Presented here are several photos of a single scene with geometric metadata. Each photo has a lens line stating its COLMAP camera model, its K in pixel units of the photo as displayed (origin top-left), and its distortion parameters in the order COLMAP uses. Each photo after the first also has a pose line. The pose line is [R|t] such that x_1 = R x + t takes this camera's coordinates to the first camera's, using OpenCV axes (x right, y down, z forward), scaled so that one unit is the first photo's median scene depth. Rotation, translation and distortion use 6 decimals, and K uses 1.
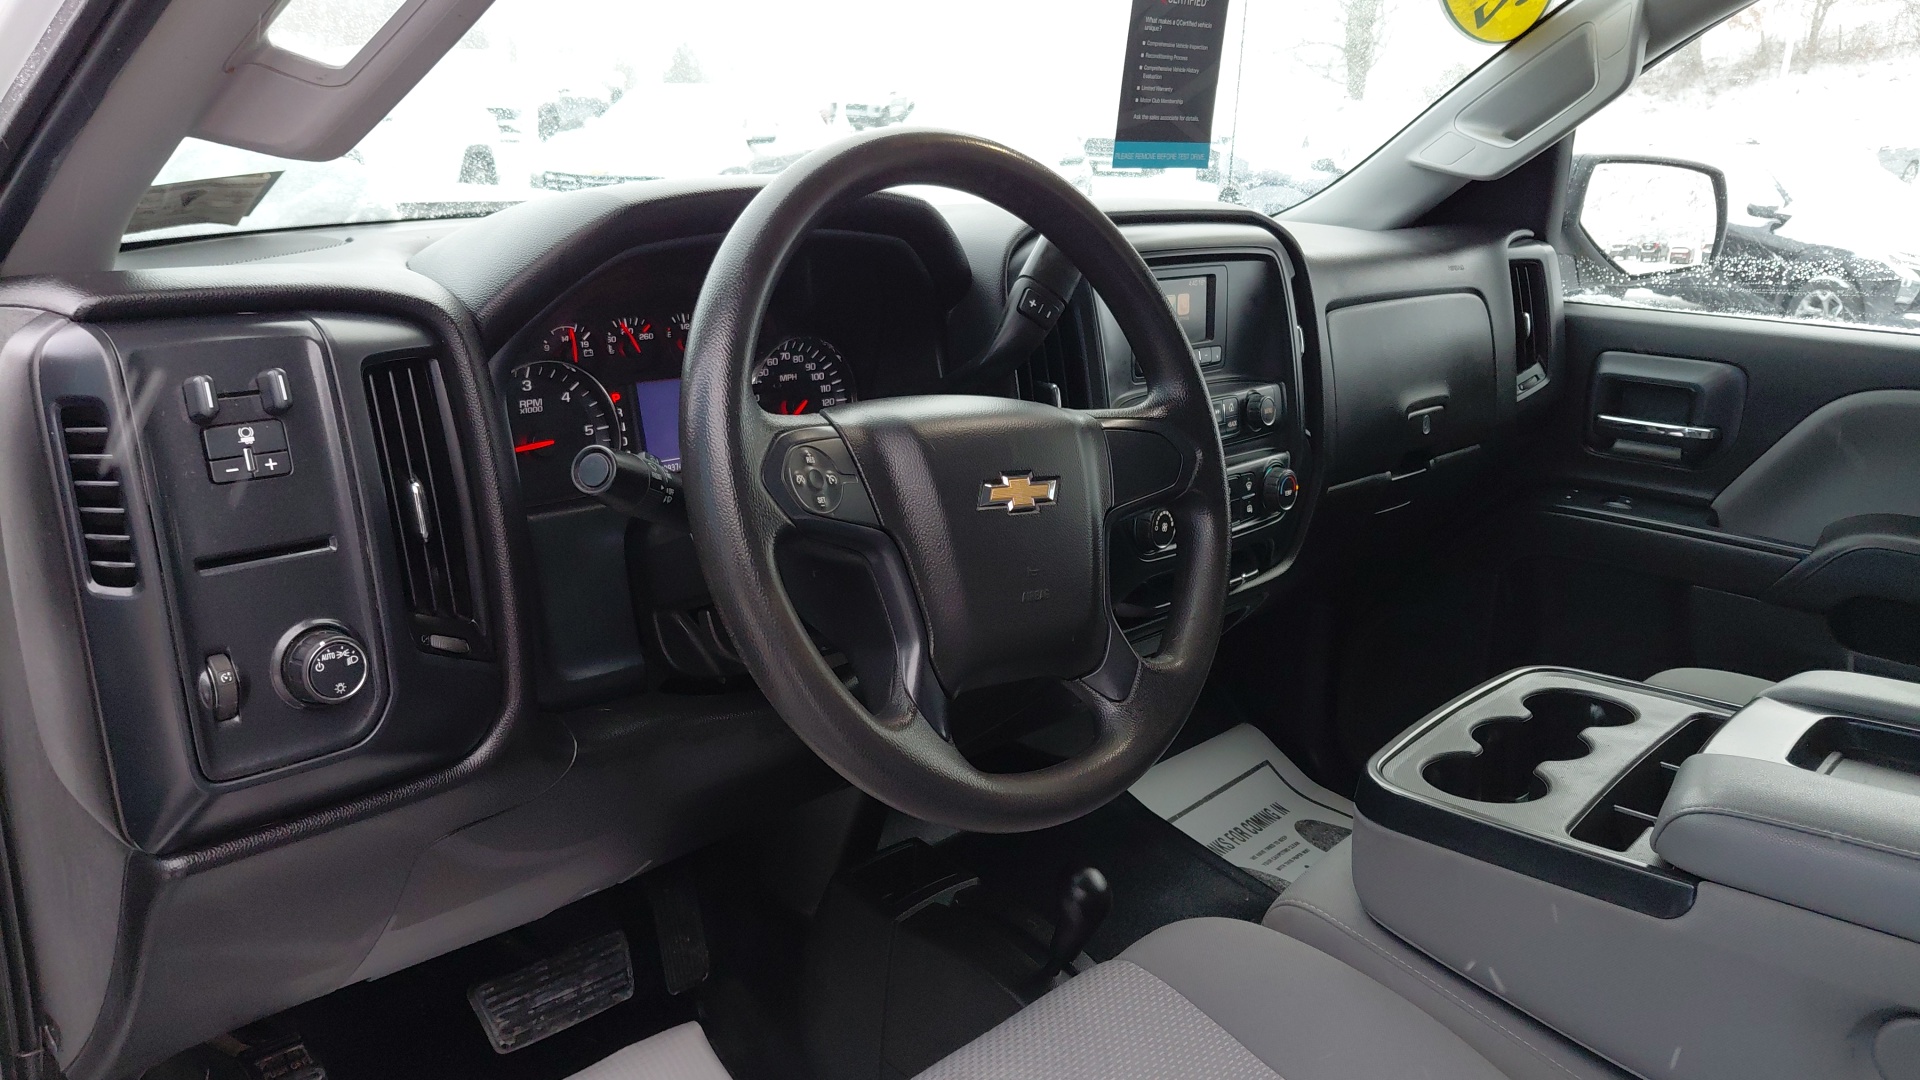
lens RADIAL K [[1421.7, 0, 977.2], [0, 1421.7, 540.3], [0, 0, 1]] dist [0.052382, -0.077404]
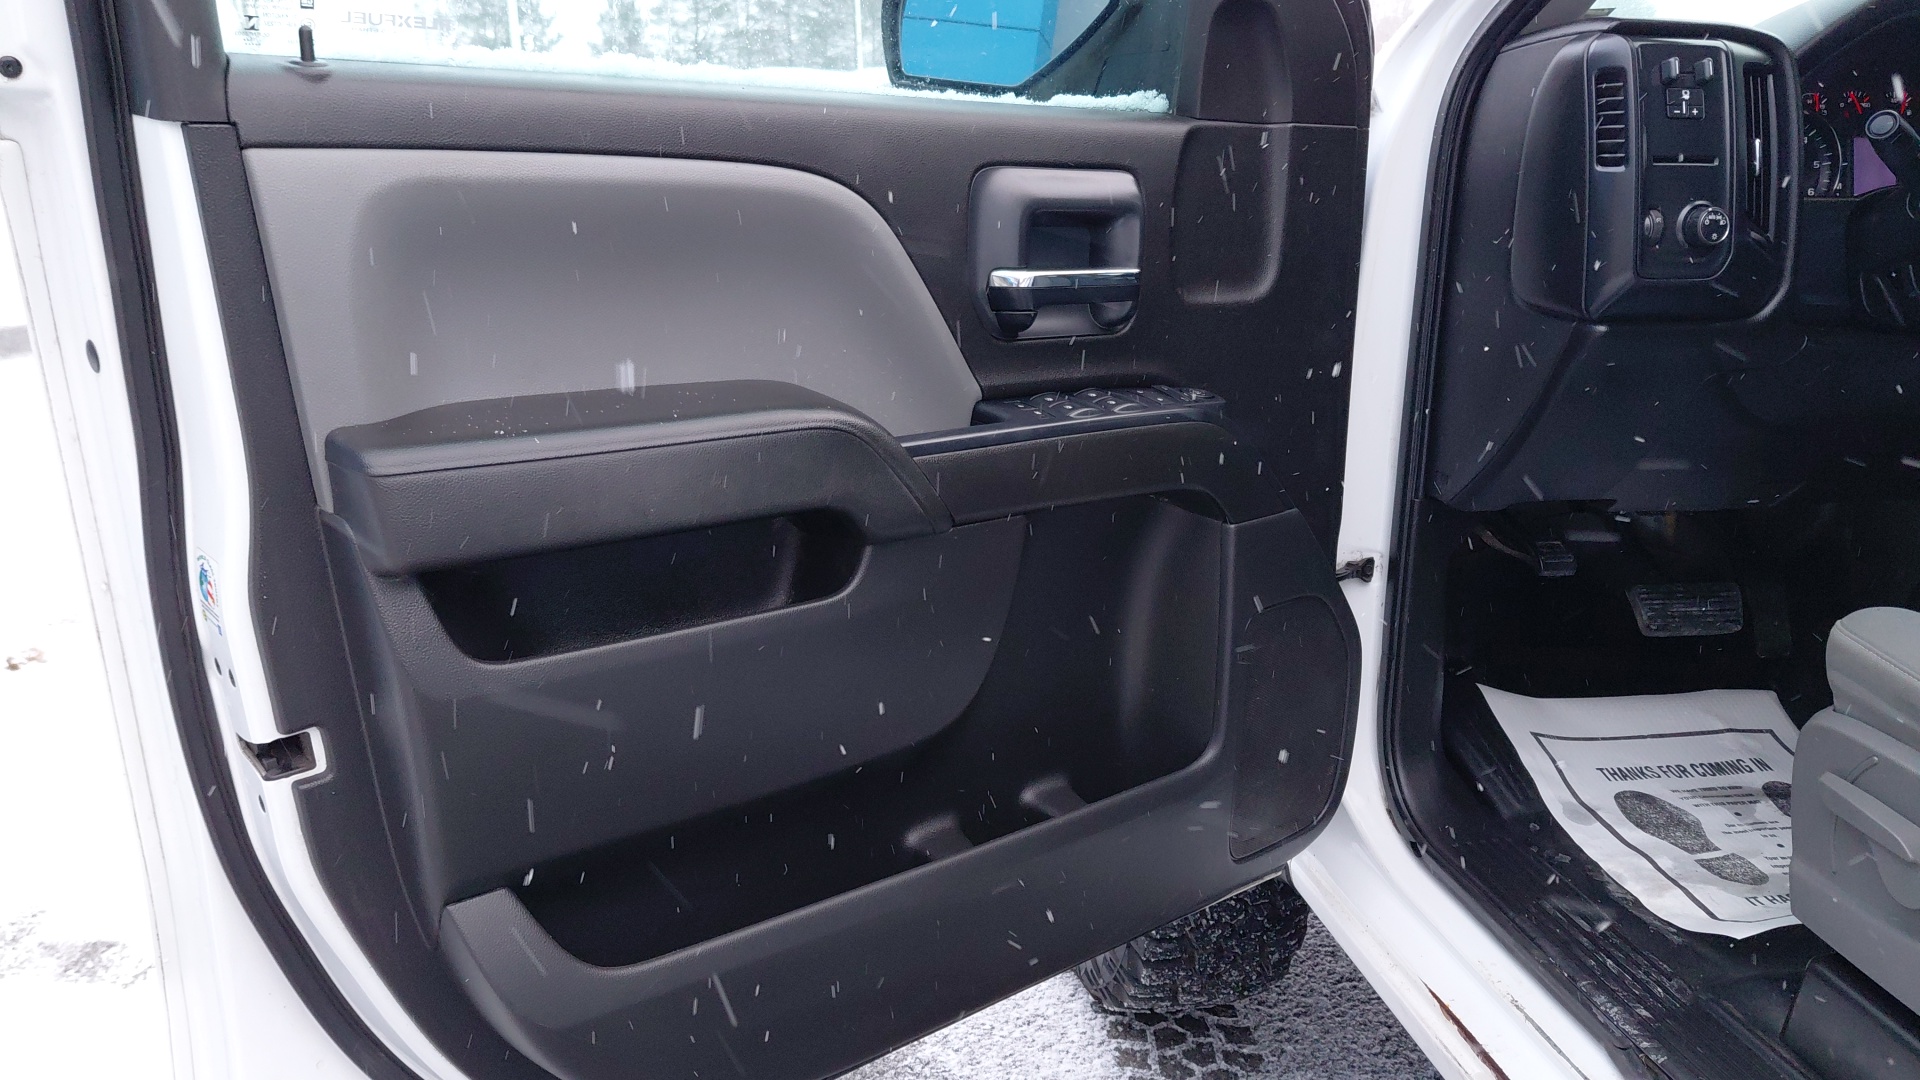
lens RADIAL K [[1421.7, 0, 961.3], [0, 1421.7, 524.3], [0, 0, 1]] dist [0.052382, -0.077404]
pose [[0.799773, 0.131691, -0.585680, -0.066878], [-0.140132, 0.989642, 0.031165, 0.358073], [0.583718, 0.057148, 0.809943, -0.657961]]
